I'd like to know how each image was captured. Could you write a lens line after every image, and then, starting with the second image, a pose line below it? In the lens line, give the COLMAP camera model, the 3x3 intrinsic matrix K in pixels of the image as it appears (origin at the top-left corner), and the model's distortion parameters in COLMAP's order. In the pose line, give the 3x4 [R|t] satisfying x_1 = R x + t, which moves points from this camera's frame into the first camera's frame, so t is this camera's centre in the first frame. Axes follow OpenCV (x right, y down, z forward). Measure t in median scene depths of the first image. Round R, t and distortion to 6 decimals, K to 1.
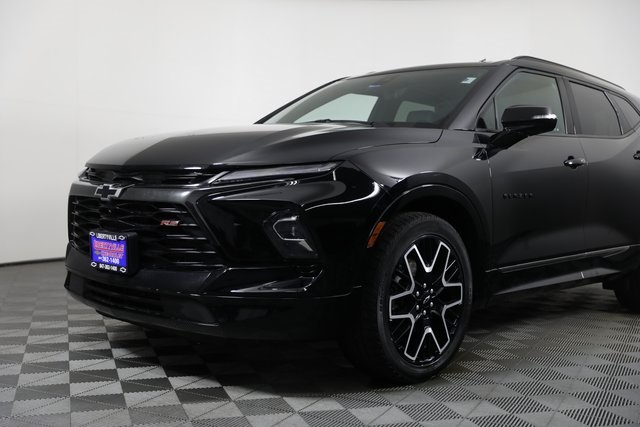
lens RADIAL K [[764.7, 0, 318.7], [0, 764.7, 212.6], [0, 0, 1]] dist [0.071819, 0.000000]
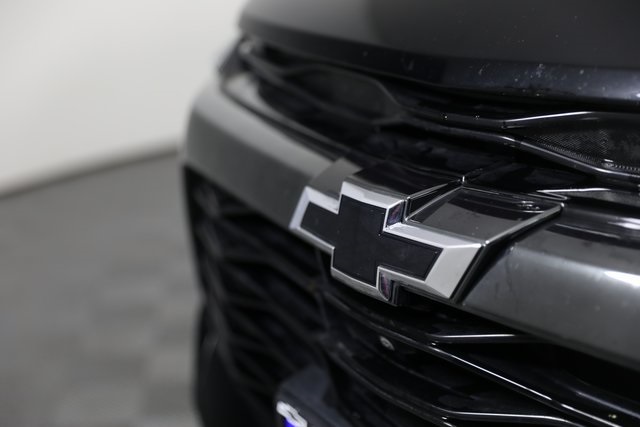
lens RADIAL K [[1090.4, 0, 320.0], [0, 1090.4, 213.4], [0, 0, 1]] dist [0.006364, 0.000000]
pose [[0.975619, 0.017280, -0.218790, -0.233075], [0.022304, 0.983927, 0.177172, -0.072998], [0.218335, -0.177732, 0.959553, 0.769986]]
